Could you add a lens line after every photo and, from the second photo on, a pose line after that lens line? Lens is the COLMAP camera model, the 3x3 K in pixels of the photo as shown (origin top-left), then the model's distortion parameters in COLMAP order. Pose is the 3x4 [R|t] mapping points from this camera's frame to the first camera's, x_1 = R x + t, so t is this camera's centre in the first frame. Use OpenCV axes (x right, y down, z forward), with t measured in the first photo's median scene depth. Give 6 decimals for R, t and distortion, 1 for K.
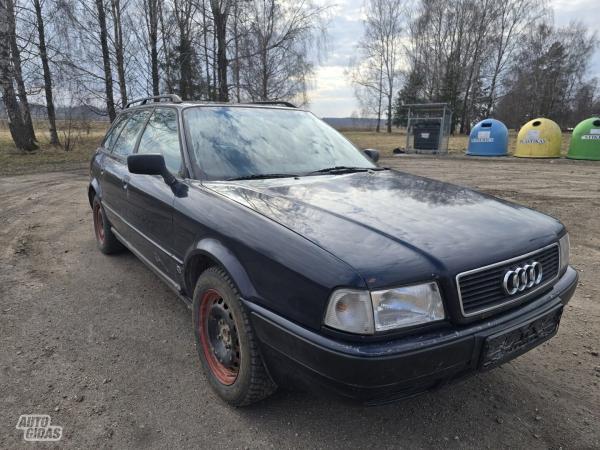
lens RADIAL K [[402.8, 0, 300.1], [0, 402.8, 227.3], [0, 0, 1]] dist [0.024832, -0.019899]
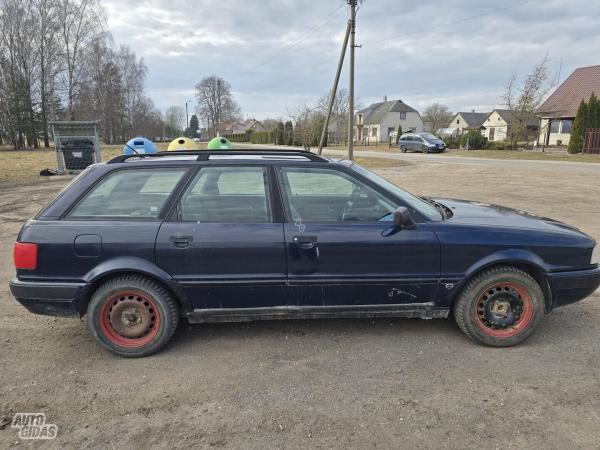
lens RADIAL K [[402.8, 0, 299.3], [0, 402.8, 223.9], [0, 0, 1]] dist [0.024832, -0.019899]
pose [[0.542920, -0.183295, 0.819537, -0.203009], [0.209515, 0.974595, 0.079177, -0.038216], [-0.813229, 0.128718, 0.567530, 0.074877]]
